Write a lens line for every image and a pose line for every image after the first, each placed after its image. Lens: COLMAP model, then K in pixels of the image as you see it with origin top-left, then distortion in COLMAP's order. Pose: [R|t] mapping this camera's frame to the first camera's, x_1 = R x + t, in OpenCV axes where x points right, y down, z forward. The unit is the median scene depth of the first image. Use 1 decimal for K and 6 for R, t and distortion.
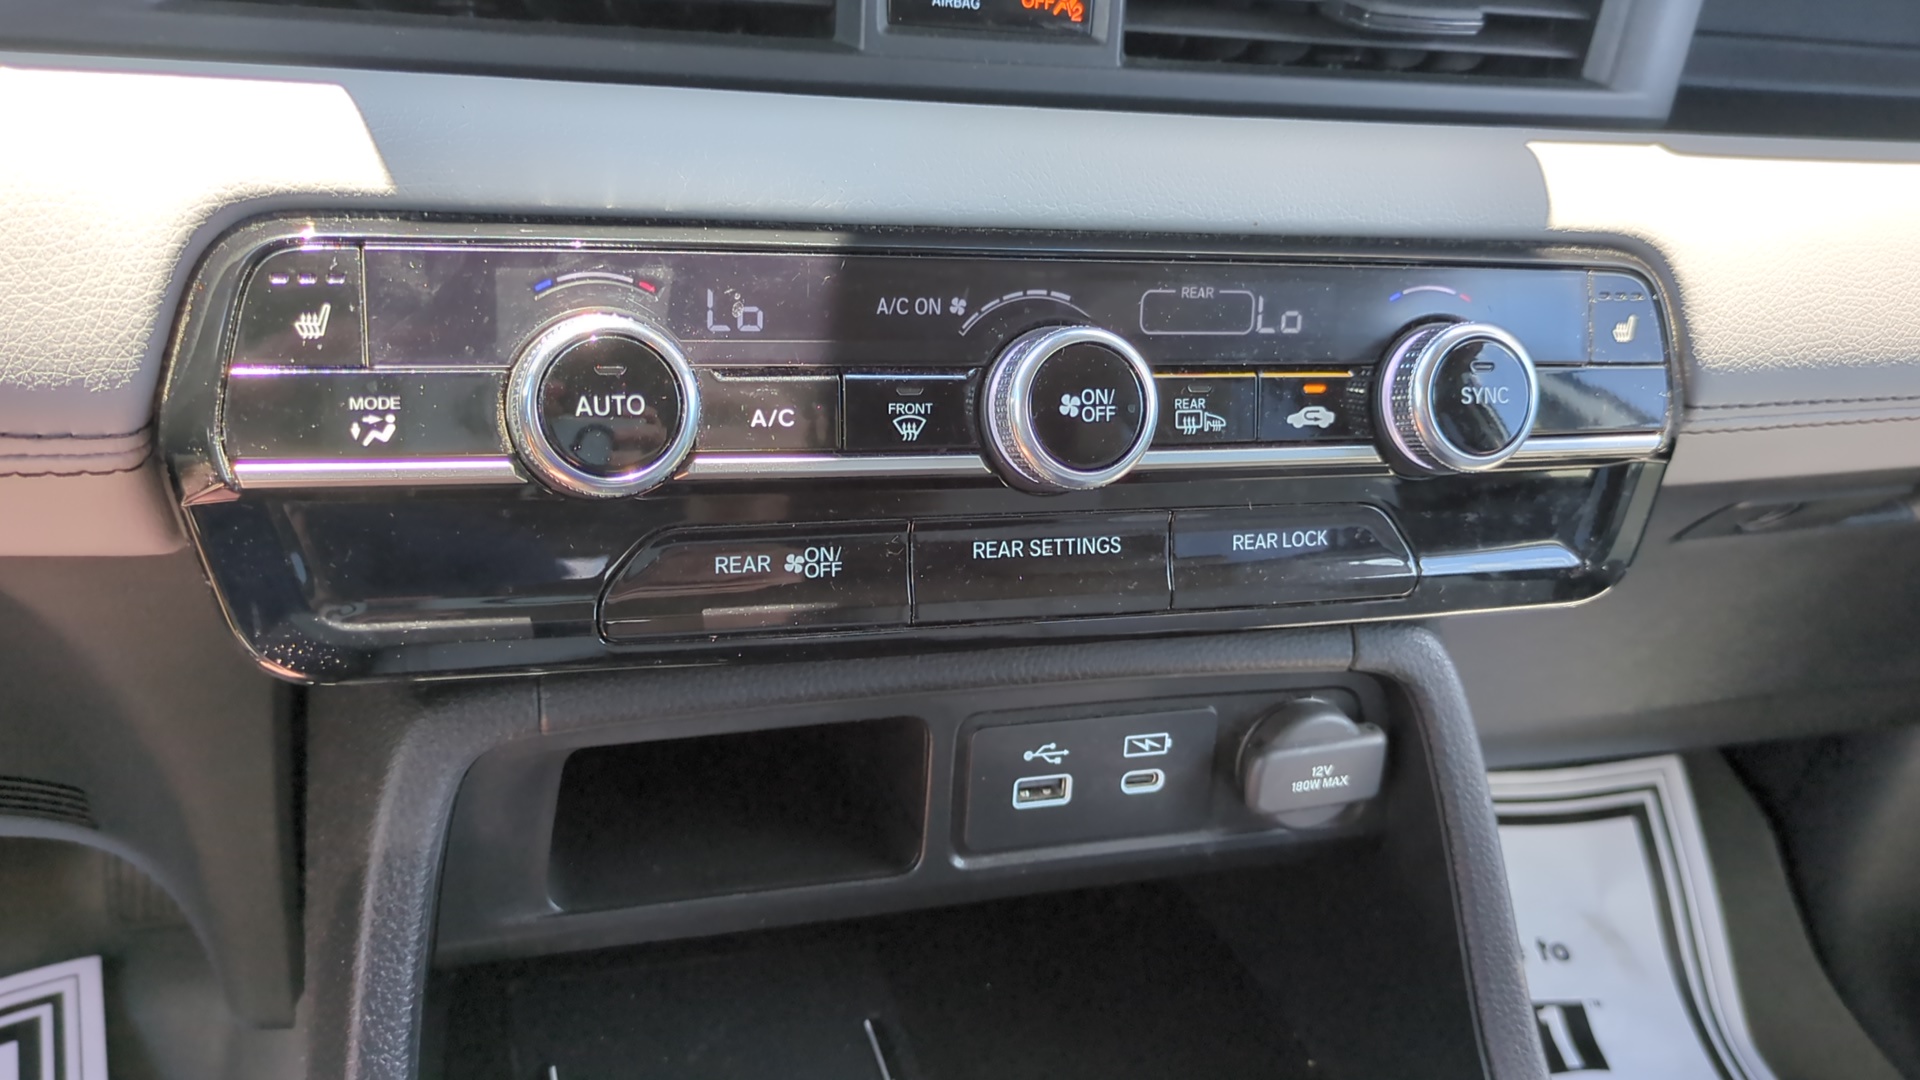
lens RADIAL K [[1663.9, 0, 963.0], [0, 1663.9, 524.9], [0, 0, 1]] dist [0.049486, -0.086568]
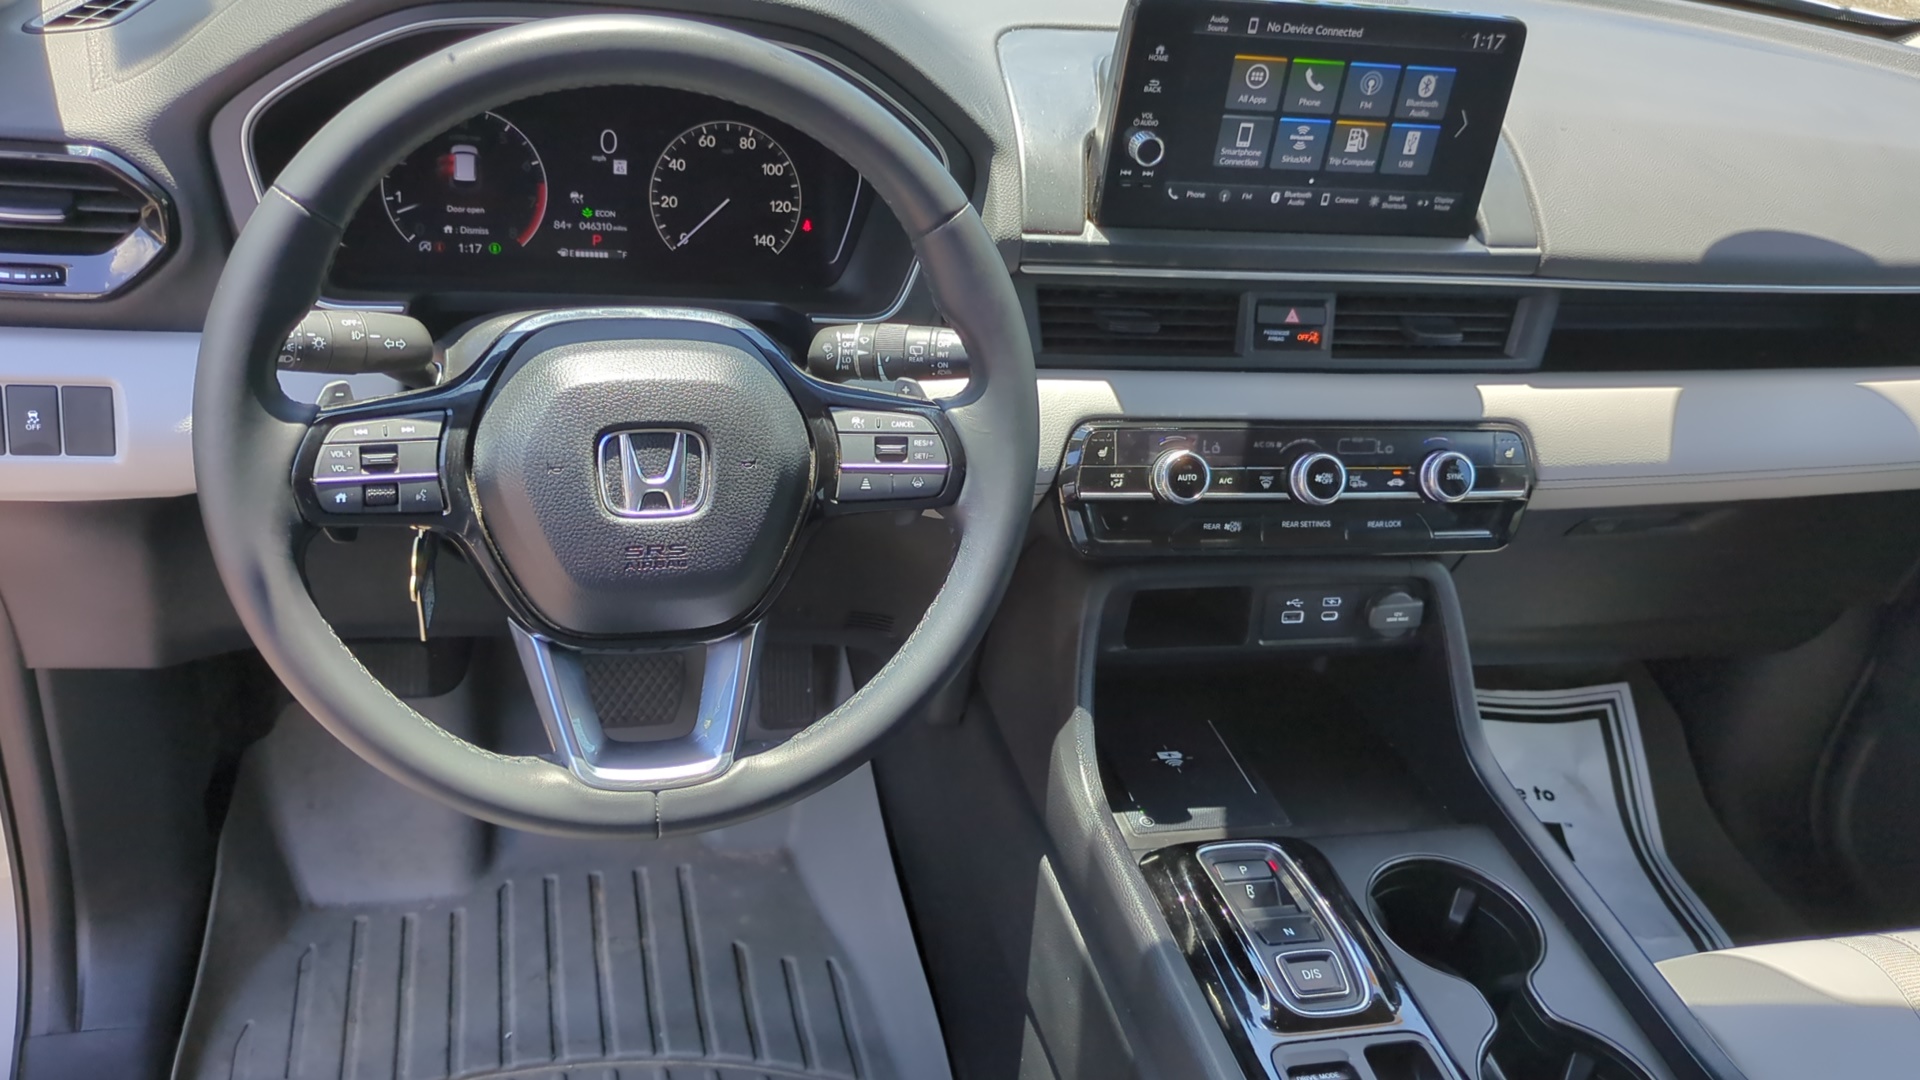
lens RADIAL K [[1663.9, 0, 954.0], [0, 1663.9, 526.7], [0, 0, 1]] dist [0.049486, -0.086568]
pose [[0.997994, 0.021183, -0.059654, -0.395008], [-0.021932, 0.999688, -0.011929, 0.066646], [0.059383, 0.013214, 0.998148, -1.998967]]
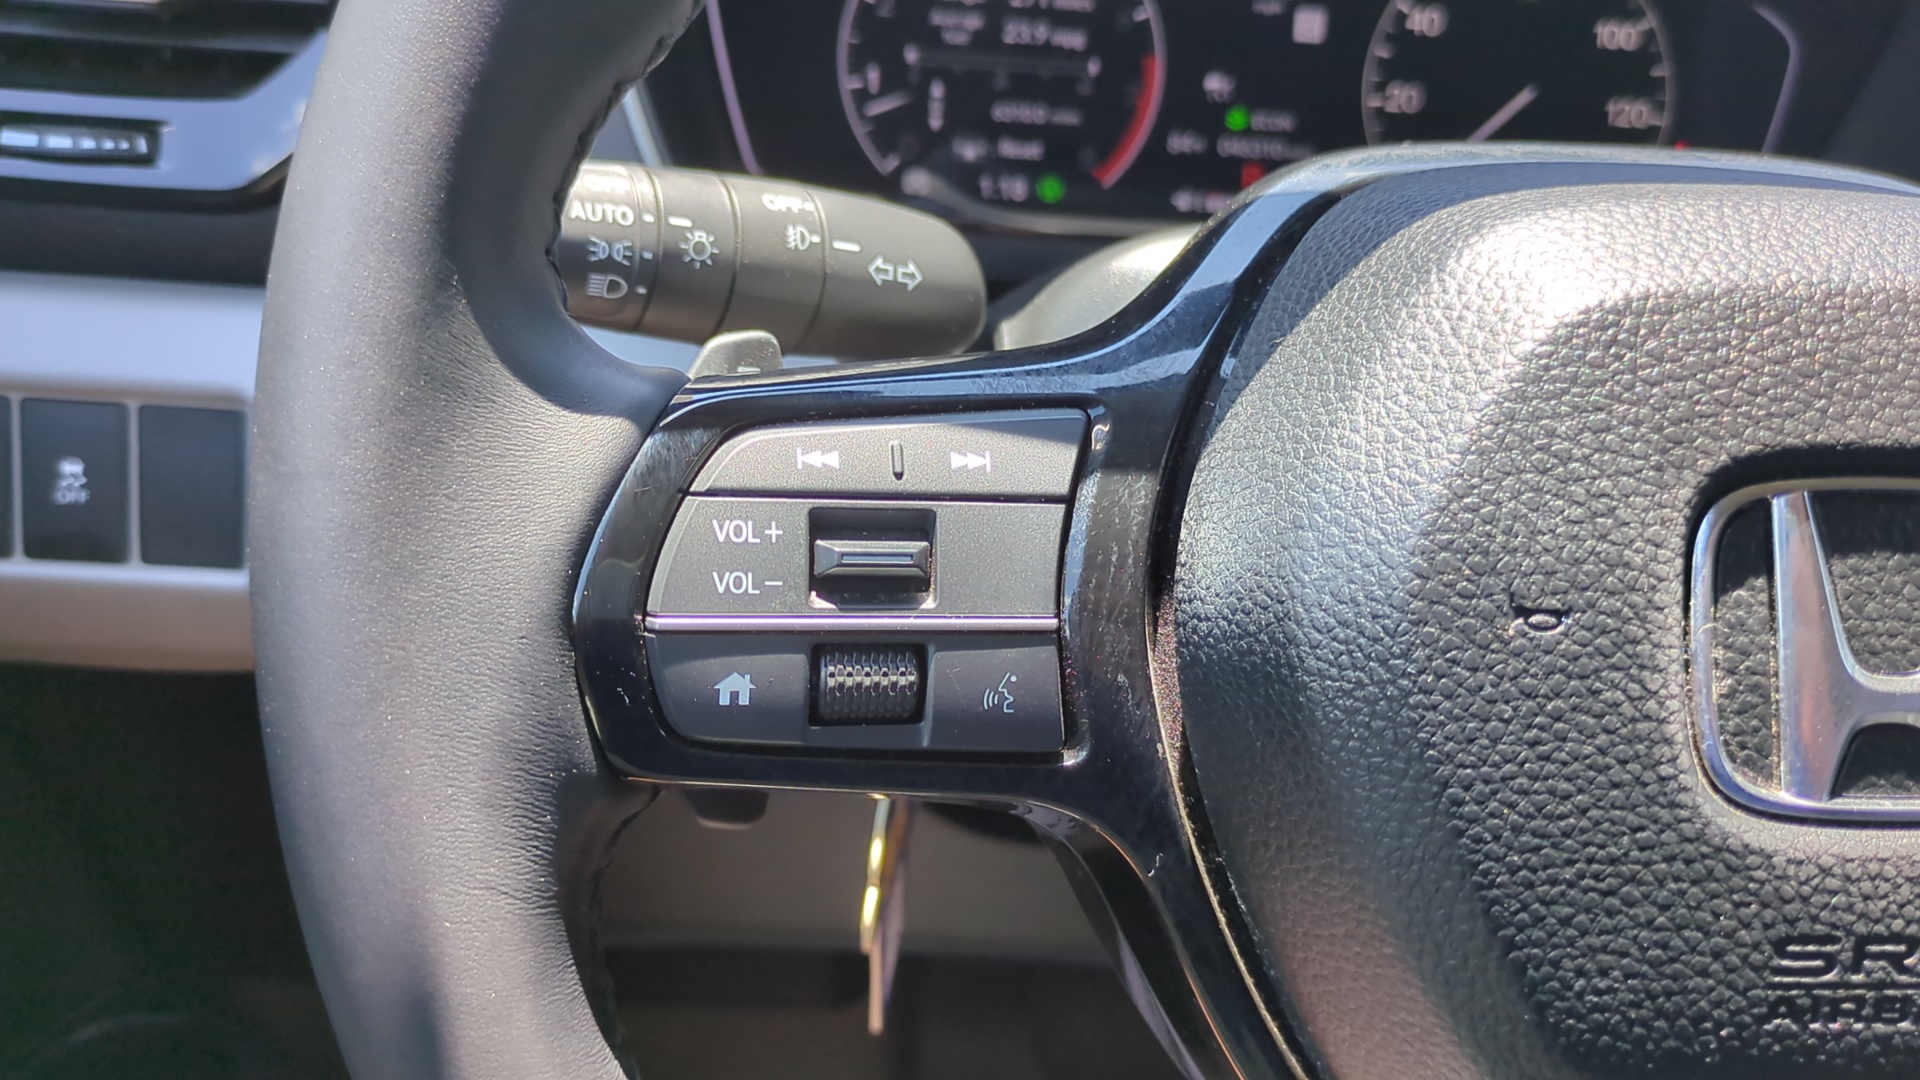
lens RADIAL K [[1663.9, 0, 960.8], [0, 1663.9, 520.9], [0, 0, 1]] dist [0.049486, -0.086568]
pose [[0.963950, 0.040503, -0.262982, -1.060840], [-0.075619, 0.989294, -0.124814, 0.030313], [0.255111, 0.140201, 0.956693, -0.498323]]
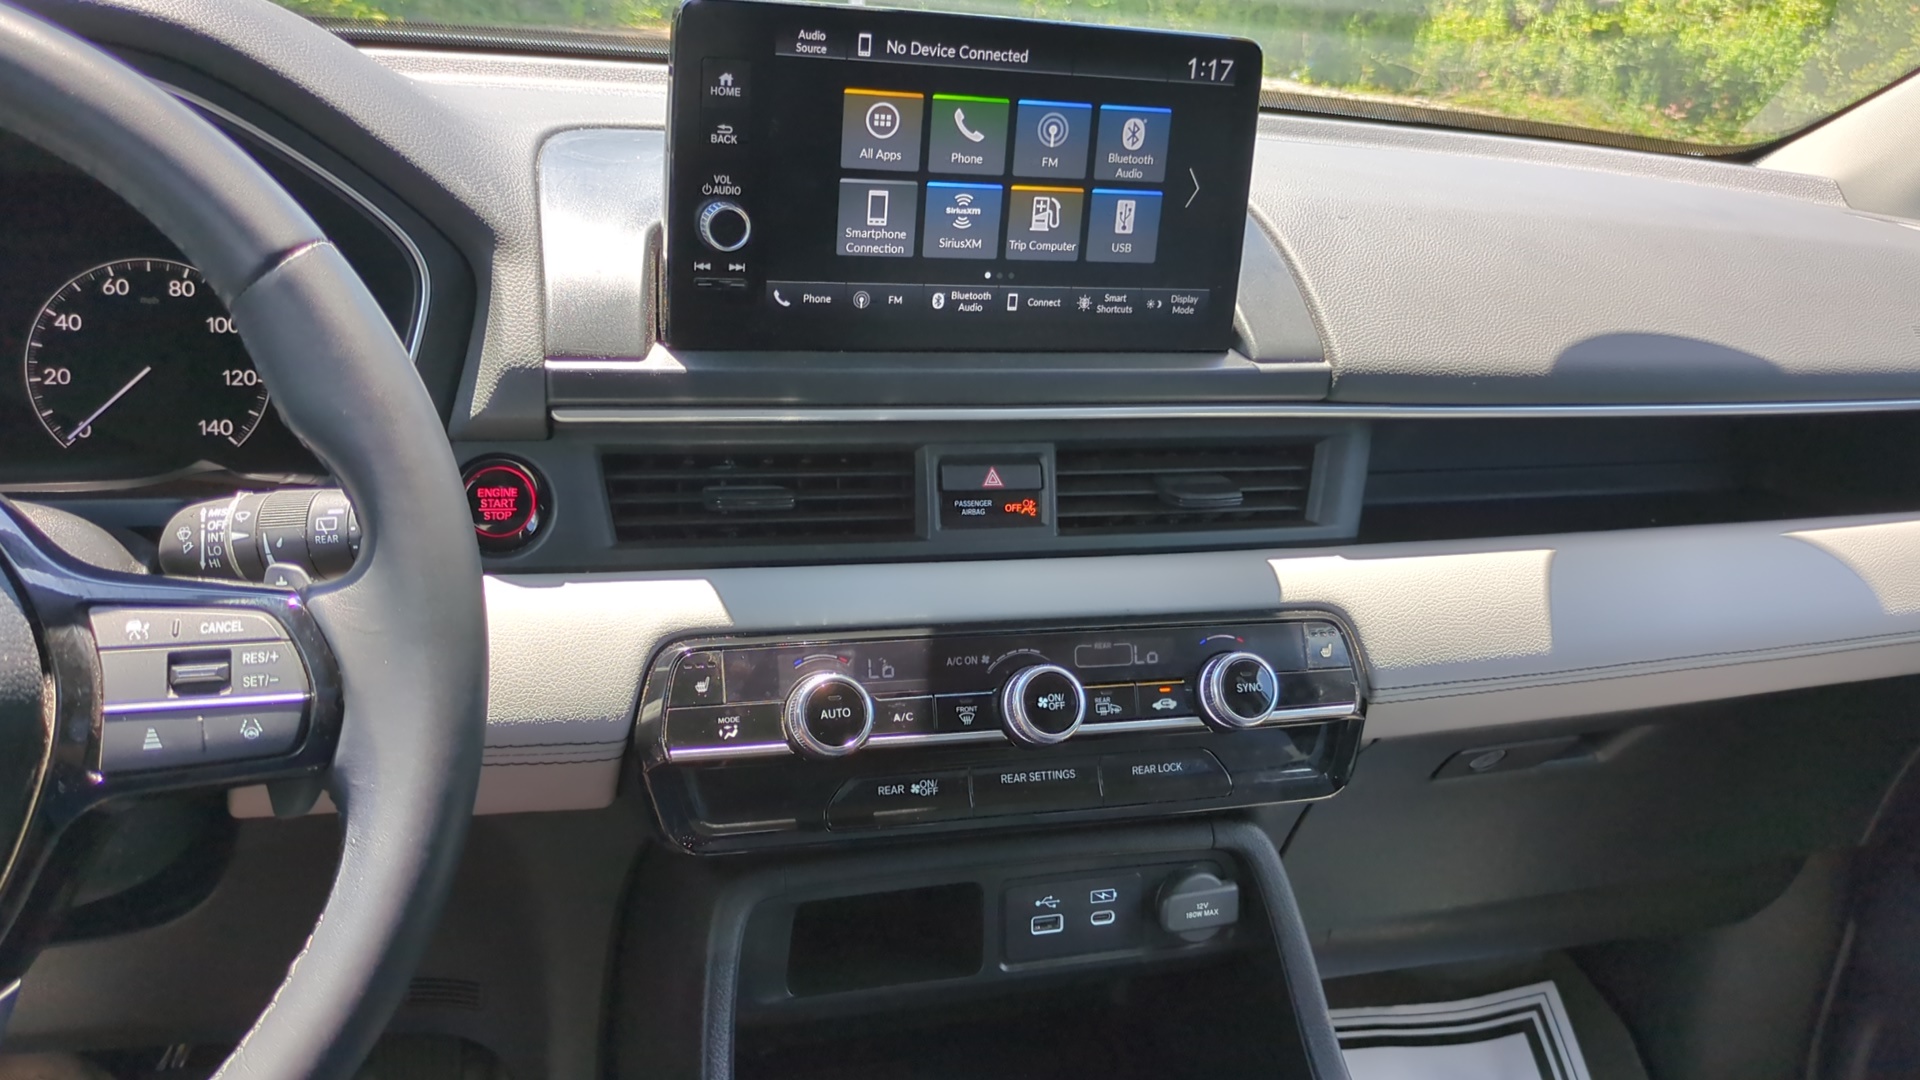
lens RADIAL K [[1663.9, 0, 958.4], [0, 1663.9, 523.5], [0, 0, 1]] dist [0.049486, -0.086568]
pose [[0.997904, -0.064284, 0.007456, -0.039134], [0.064373, 0.974176, -0.216418, 0.140622], [0.006648, 0.216444, 0.976272, -0.994943]]
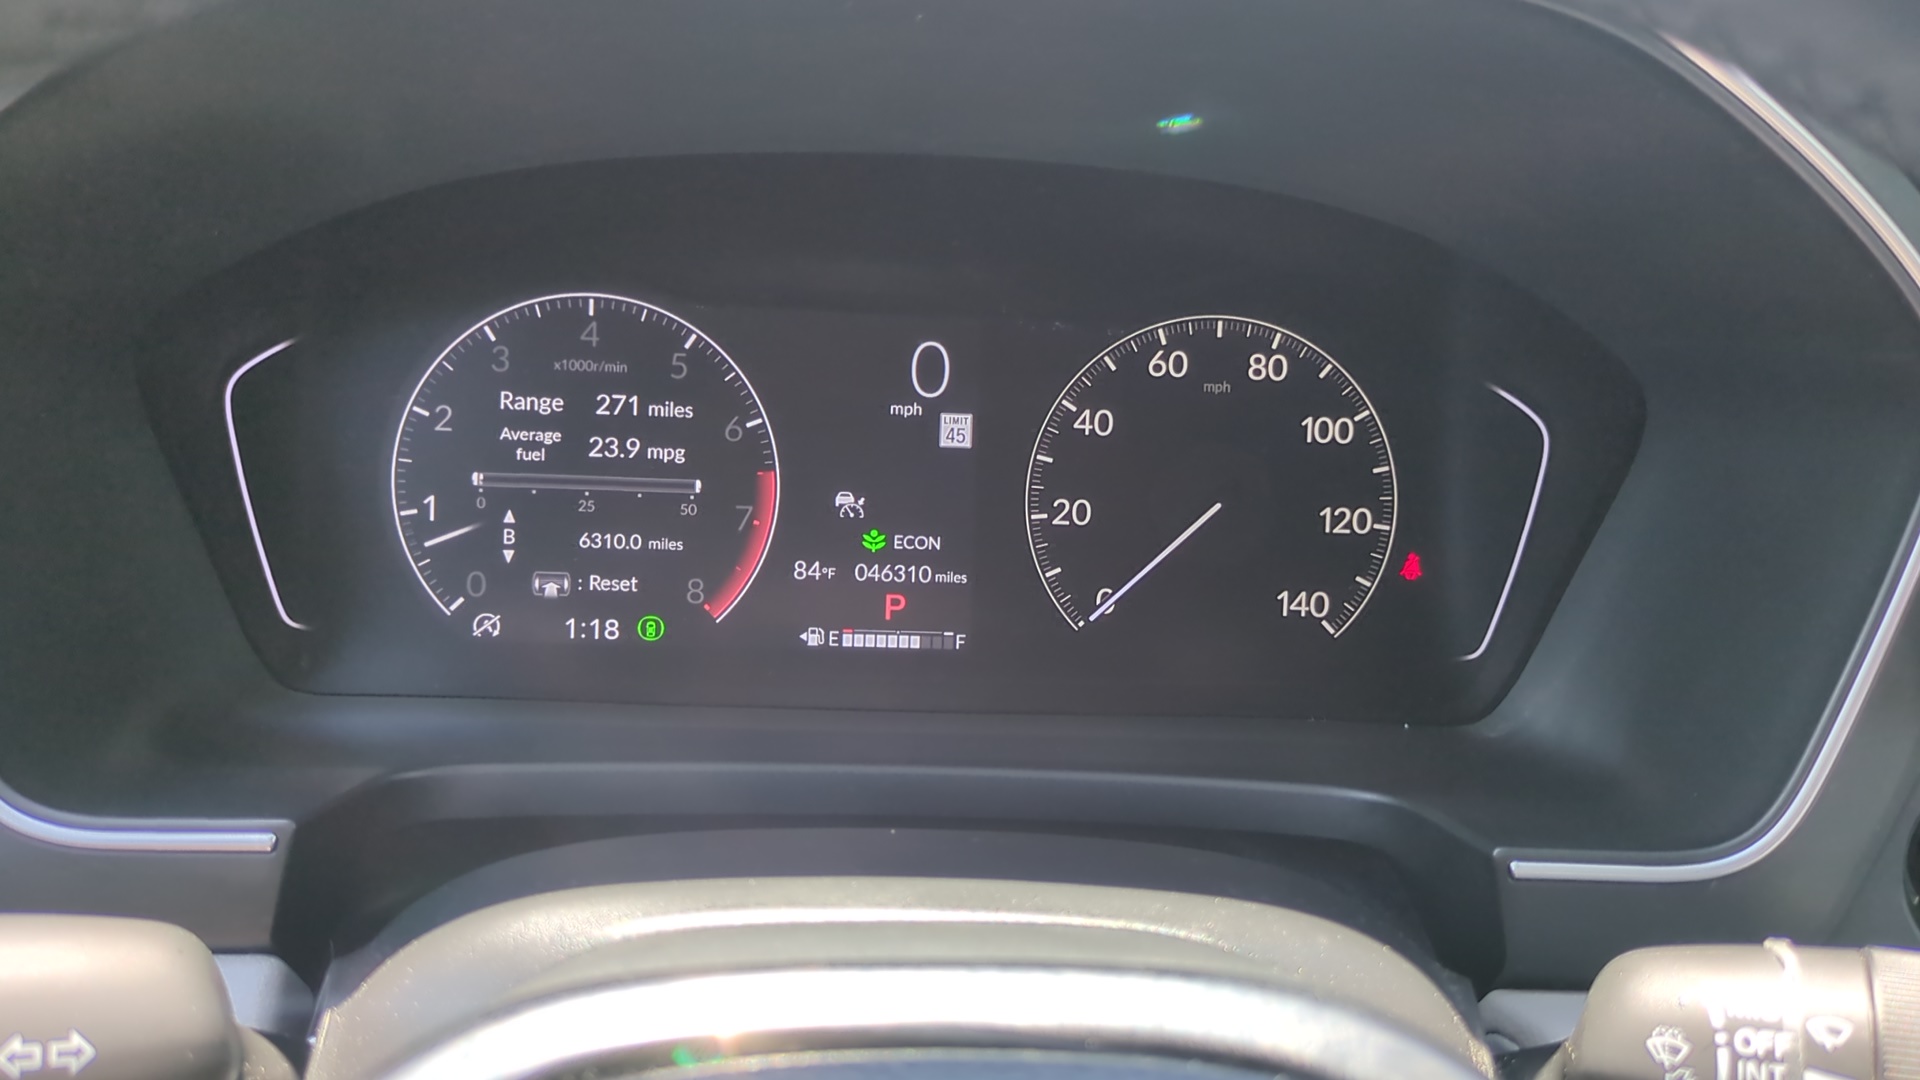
lens RADIAL K [[1663.9, 0, 972.0], [0, 1663.9, 528.7], [0, 0, 1]] dist [0.049486, -0.086568]
pose [[0.961602, 0.002399, -0.274439, -0.828909], [-0.055526, 0.980983, -0.185982, -0.295557], [0.268773, 0.194079, 0.943448, -0.227817]]
